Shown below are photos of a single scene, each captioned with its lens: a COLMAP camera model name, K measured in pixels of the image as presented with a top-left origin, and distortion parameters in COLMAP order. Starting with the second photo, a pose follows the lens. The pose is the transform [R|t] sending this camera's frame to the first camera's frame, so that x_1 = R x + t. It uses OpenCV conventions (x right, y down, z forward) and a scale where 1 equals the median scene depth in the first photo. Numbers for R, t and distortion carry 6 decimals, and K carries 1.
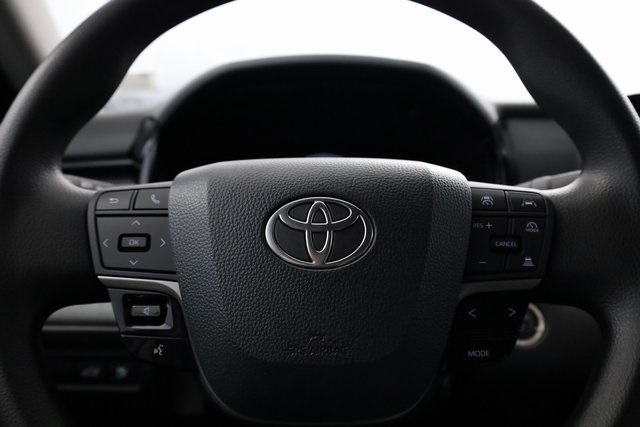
lens RADIAL K [[634.3, 0, 320.0], [0, 634.3, 213.5], [0, 0, 1]] dist [0.008921, 0.003805]
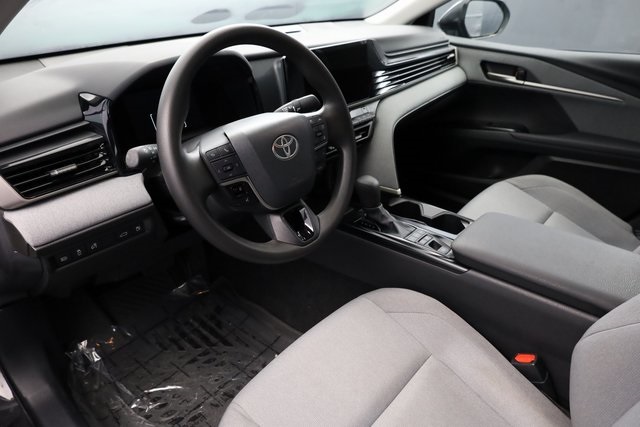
lens RADIAL K [[438.7, 0, 319.1], [0, 438.7, 221.5], [0, 0, 1]] dist [-0.003677, -0.000538]
pose [[0.654463, -0.382339, 0.652300, -1.380728], [0.103482, 0.899899, 0.423642, -0.516193], [-0.748979, -0.209757, 0.628516, -0.554711]]
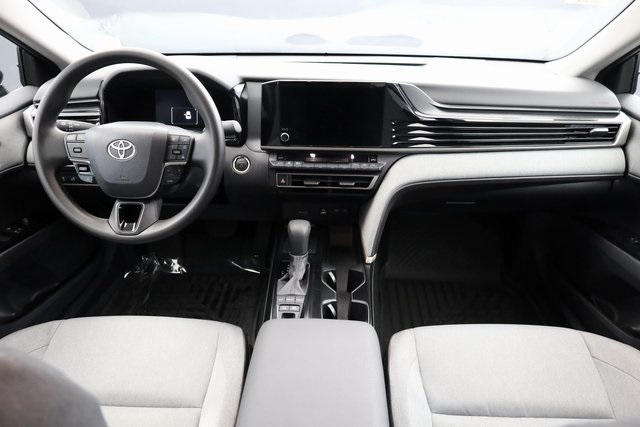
lens RADIAL K [[438.7, 0, 319.1], [0, 438.7, 221.5], [0, 0, 1]] dist [-0.003677, -0.000538]
pose [[0.999769, 0.015542, -0.014817, 1.149883], [-0.009036, 0.930457, 0.366289, -0.512002], [0.019480, -0.366071, 0.930383, -1.481316]]
